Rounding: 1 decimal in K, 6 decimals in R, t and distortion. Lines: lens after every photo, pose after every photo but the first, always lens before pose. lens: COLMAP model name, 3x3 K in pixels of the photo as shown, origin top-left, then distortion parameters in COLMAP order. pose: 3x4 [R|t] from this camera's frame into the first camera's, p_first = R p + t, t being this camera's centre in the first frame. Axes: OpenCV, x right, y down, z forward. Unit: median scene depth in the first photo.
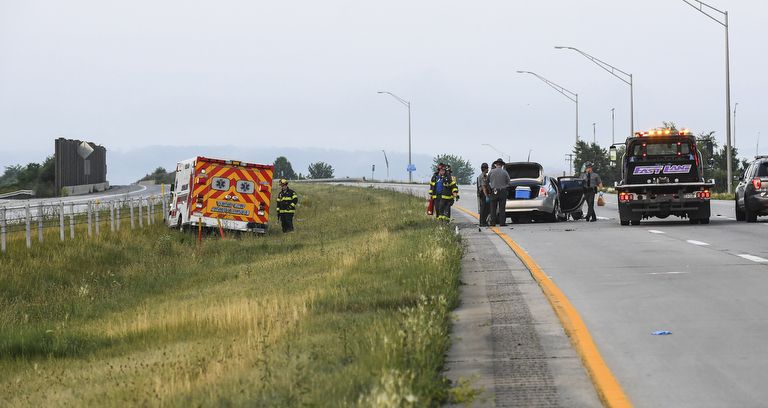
lens RADIAL K [[3079.7, 0, 383.9], [0, 3079.7, 204.0], [0, 0, 1]] dist [-0.094835, 0.000000]
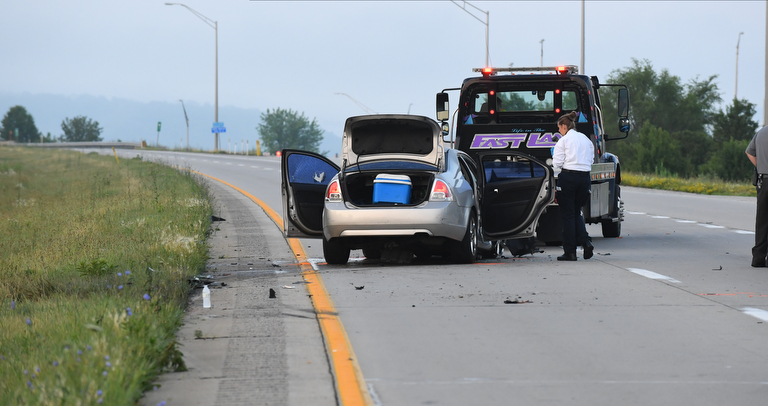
lens RADIAL K [[4296.4, 0, 383.9], [0, 4296.4, 203.1], [0, 0, 1]] dist [1.623740, 0.000000]
pose [[0.998958, 0.017873, 0.041994, 0.004961], [-0.018089, 0.999825, 0.004765, -0.001027], [-0.041901, -0.005519, 0.999107, 0.105660]]
